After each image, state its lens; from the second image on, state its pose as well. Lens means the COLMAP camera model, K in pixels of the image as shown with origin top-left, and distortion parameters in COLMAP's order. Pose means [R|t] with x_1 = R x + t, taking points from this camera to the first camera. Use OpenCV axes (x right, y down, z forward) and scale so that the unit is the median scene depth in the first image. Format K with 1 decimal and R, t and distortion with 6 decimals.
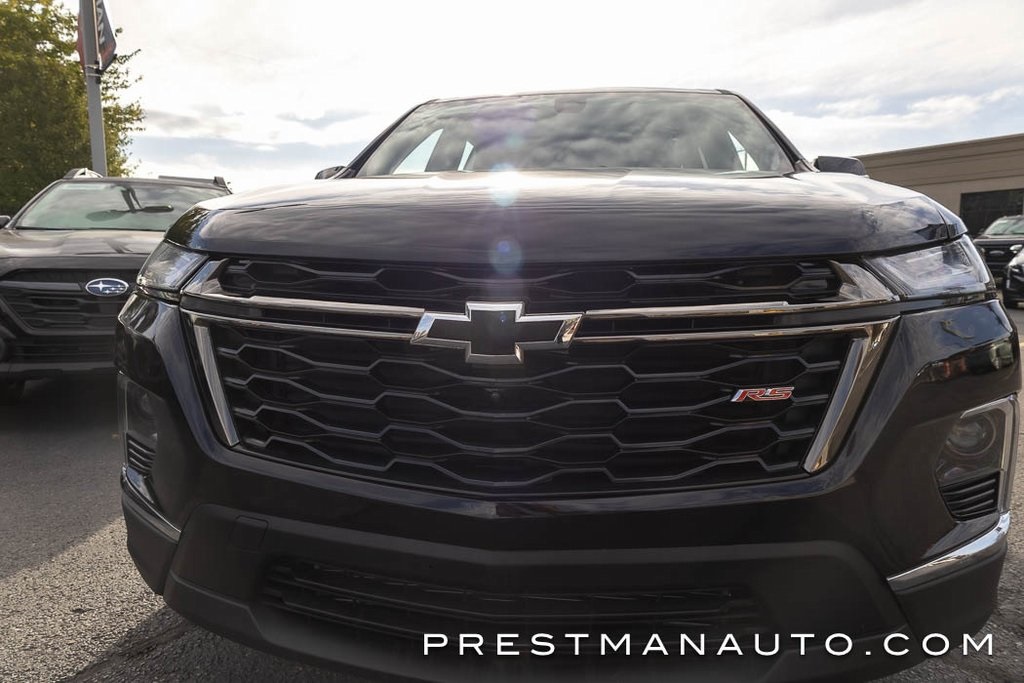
lens RADIAL K [[664.4, 0, 510.0], [0, 664.4, 359.6], [0, 0, 1]] dist [-0.000872, 0.001955]
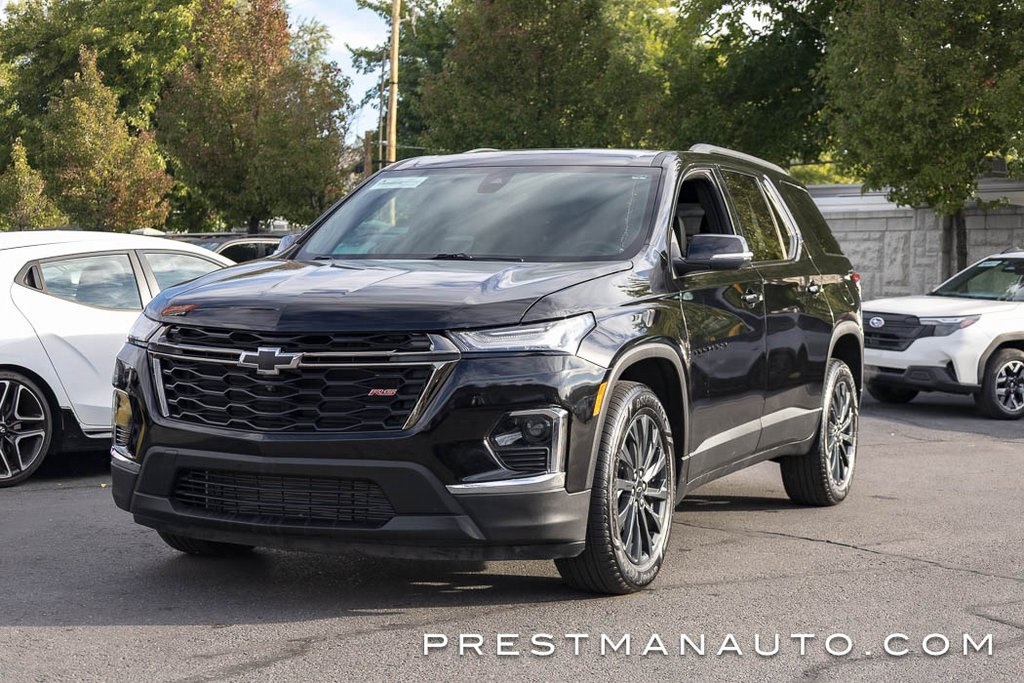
lens RADIAL K [[1768.4, 0, 512.0], [0, 1768.4, 341.5], [0, 0, 1]] dist [0.023957, -0.021027]
pose [[0.961248, 0.019774, -0.274976, 2.277499], [-0.051894, 0.992572, -0.110032, 0.481831], [0.270757, 0.120038, 0.955134, -4.273363]]
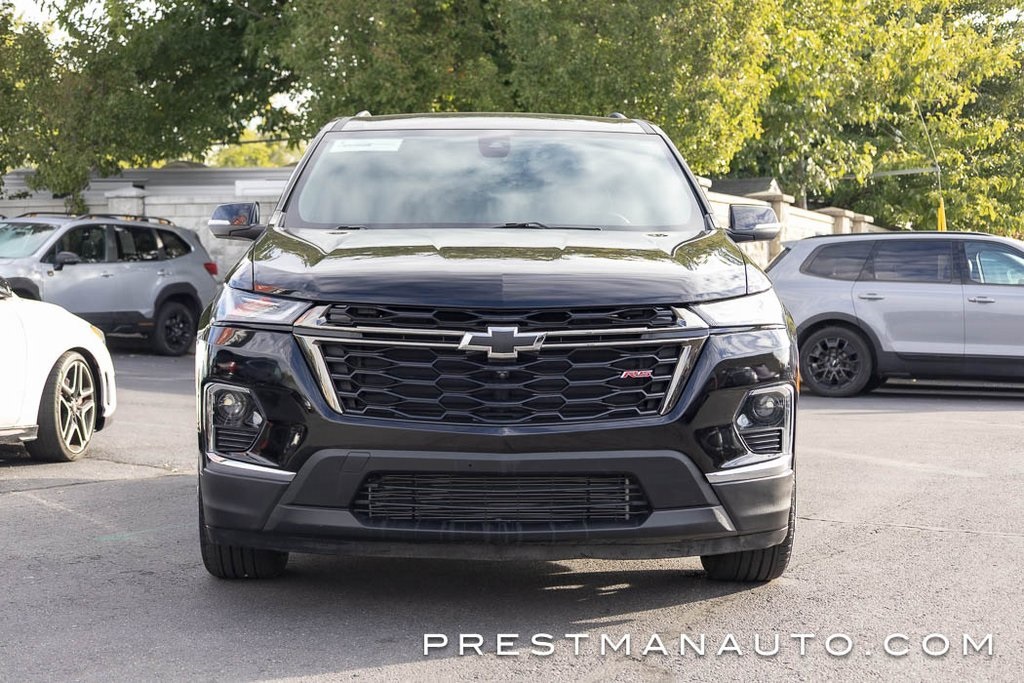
lens RADIAL K [[1768.4, 0, 512.0], [0, 1768.4, 341.5], [0, 0, 1]] dist [0.023957, -0.021027]
pose [[0.985446, -0.002596, 0.169968, -0.825412], [0.021774, 0.993575, -0.111066, 0.502697], [-0.168587, 0.113150, 0.979171, -3.864102]]
